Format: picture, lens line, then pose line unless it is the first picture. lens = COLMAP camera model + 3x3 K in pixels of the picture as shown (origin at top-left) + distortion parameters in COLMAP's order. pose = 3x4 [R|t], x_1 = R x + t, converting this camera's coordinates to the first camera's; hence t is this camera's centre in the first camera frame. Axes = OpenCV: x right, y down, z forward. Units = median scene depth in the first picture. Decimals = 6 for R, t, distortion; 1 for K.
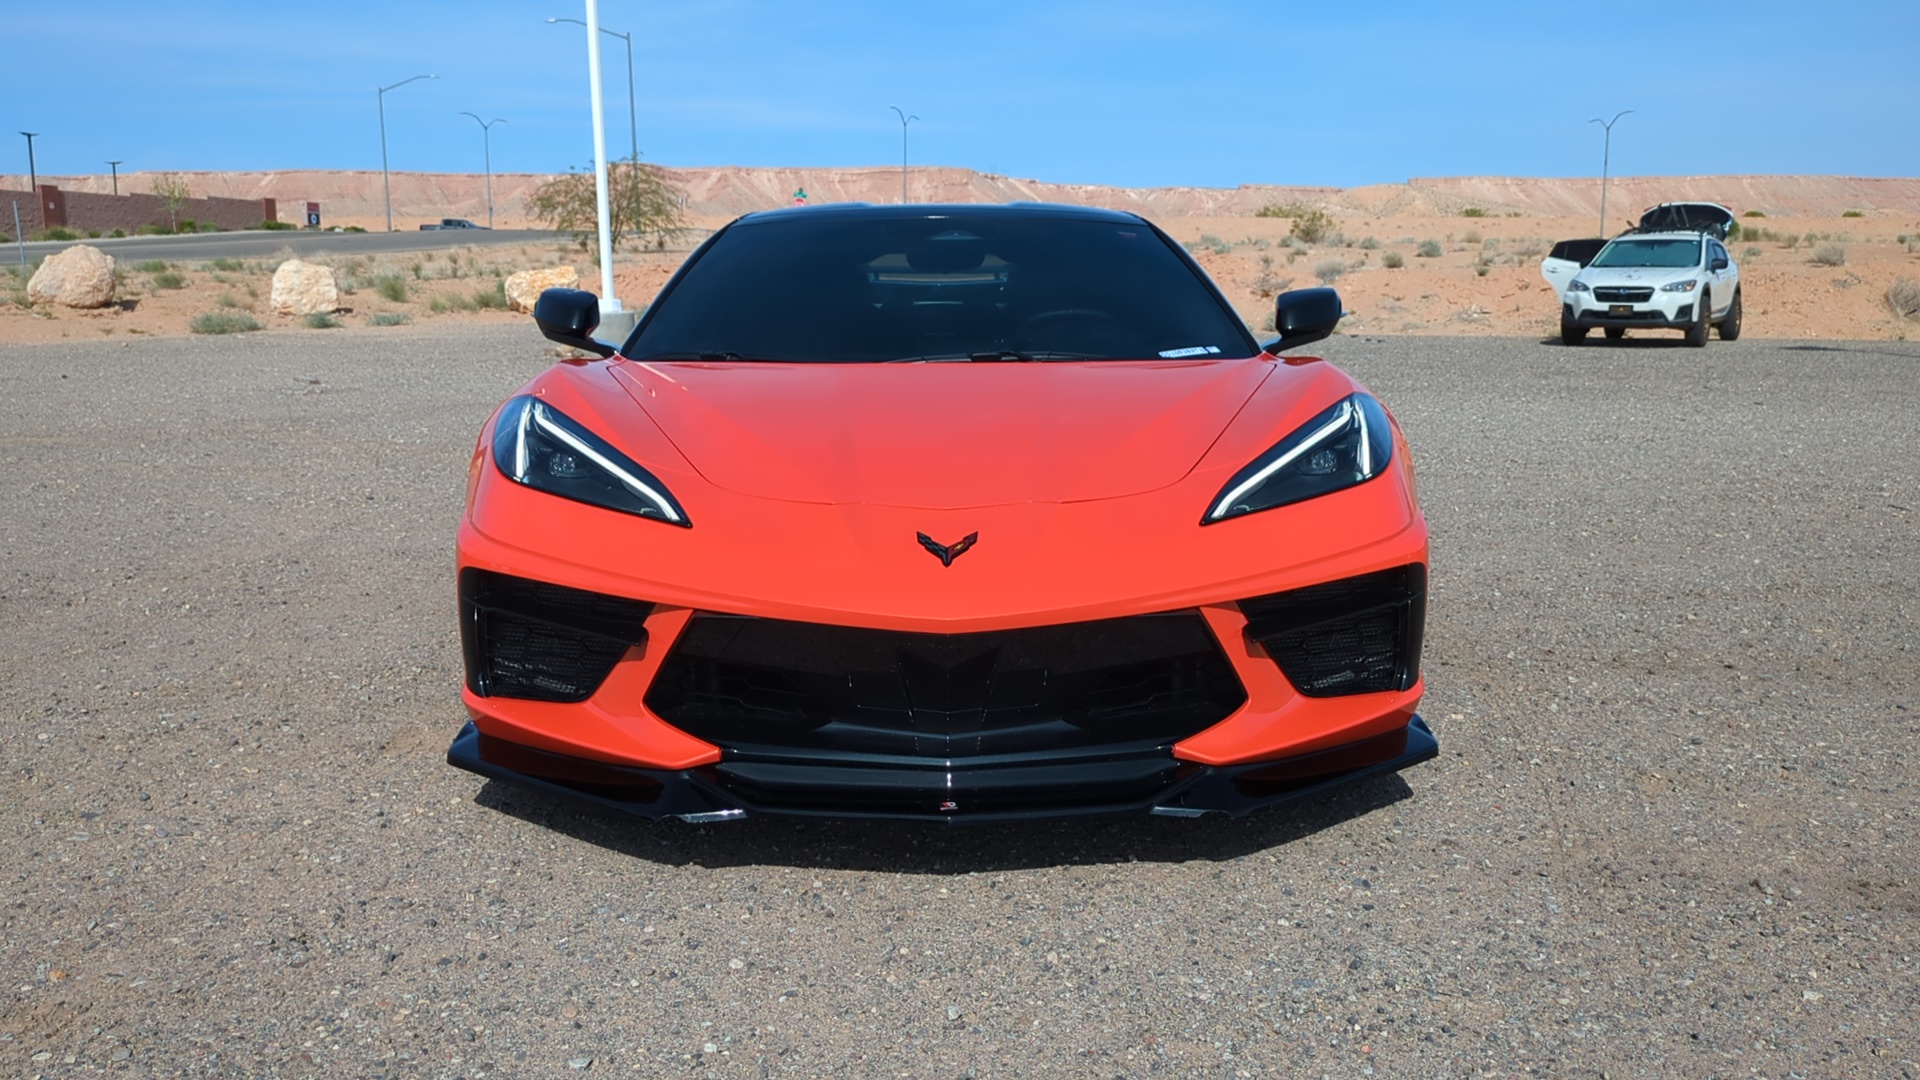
lens RADIAL K [[1640.4, 0, 973.6], [0, 1640.4, 550.9], [0, 0, 1]] dist [0.071595, -0.096647]
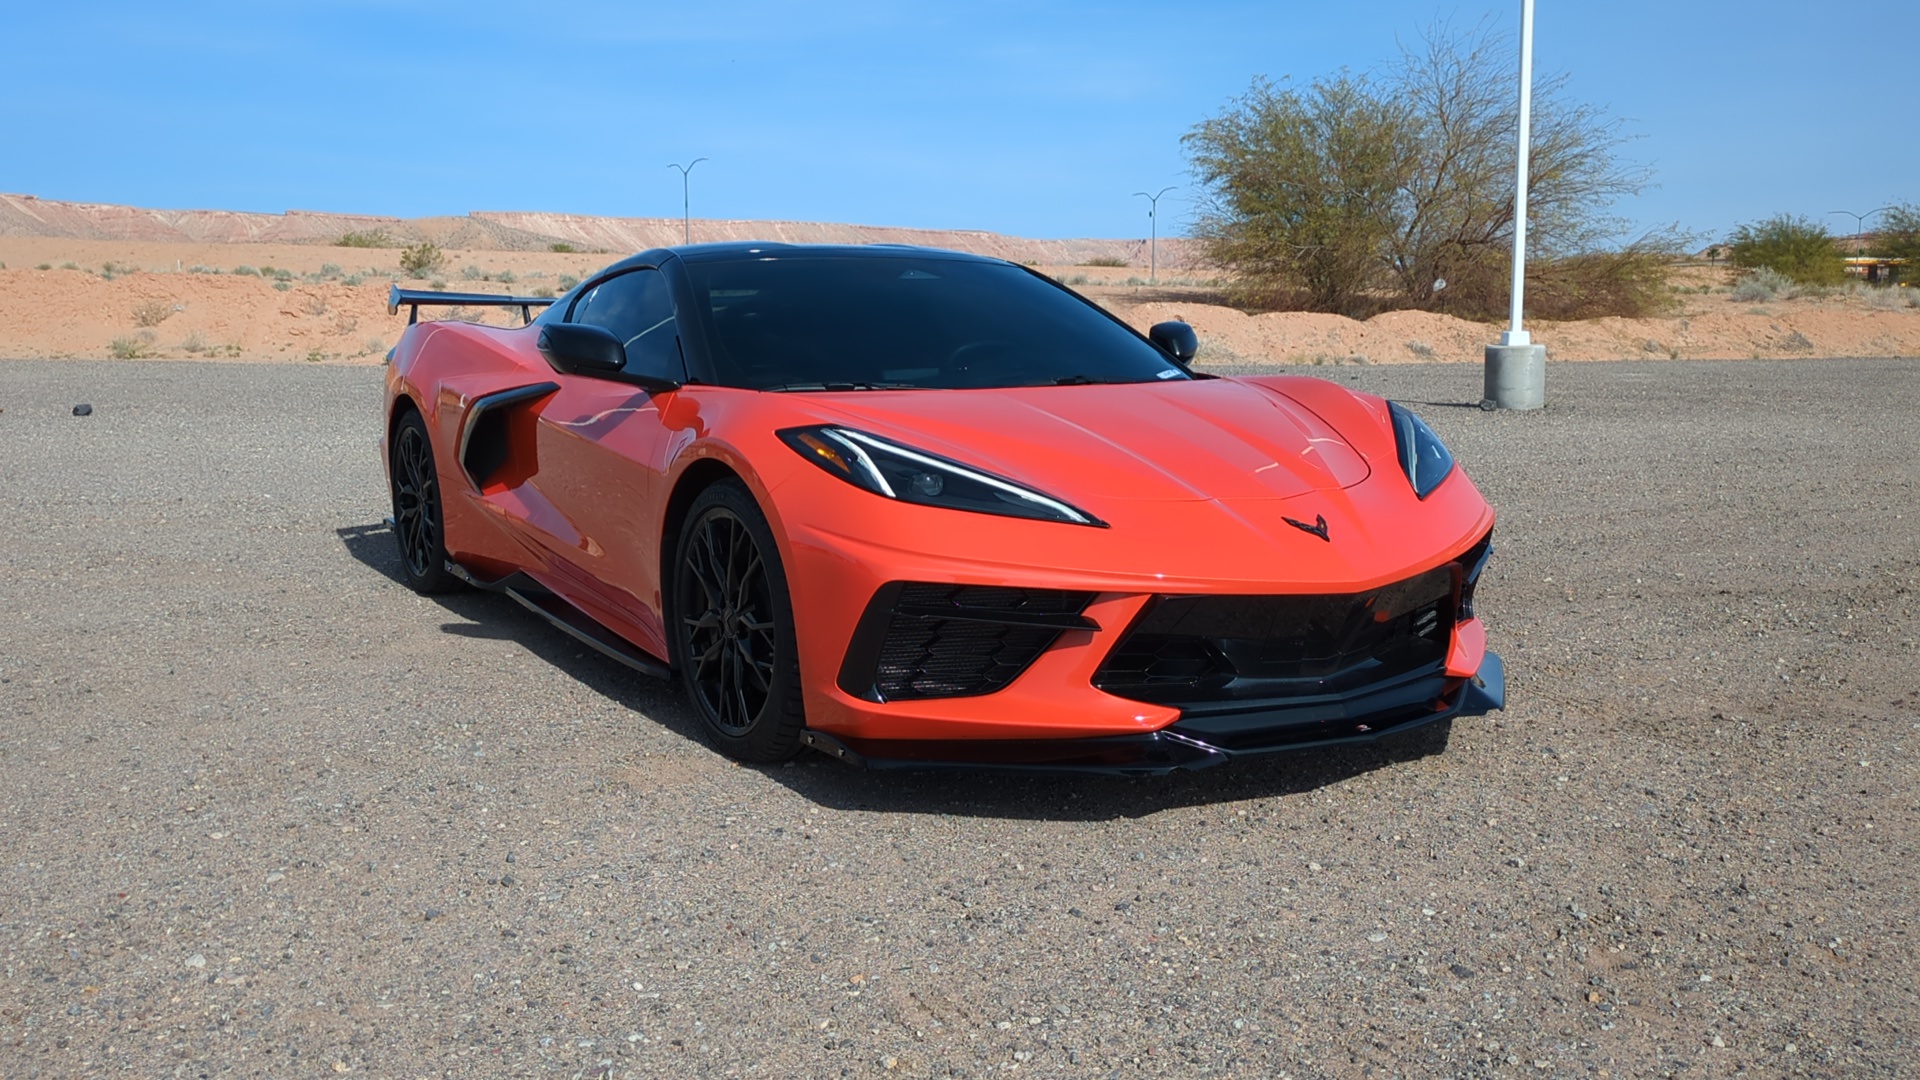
lens RADIAL K [[1640.4, 0, 973.6], [0, 1640.4, 550.9], [0, 0, 1]] dist [0.071595, -0.096647]
pose [[0.855586, -0.072887, 0.512503, -0.836030], [0.083076, 0.996539, 0.003035, -0.009096], [-0.510950, 0.039980, 0.858680, 0.051531]]
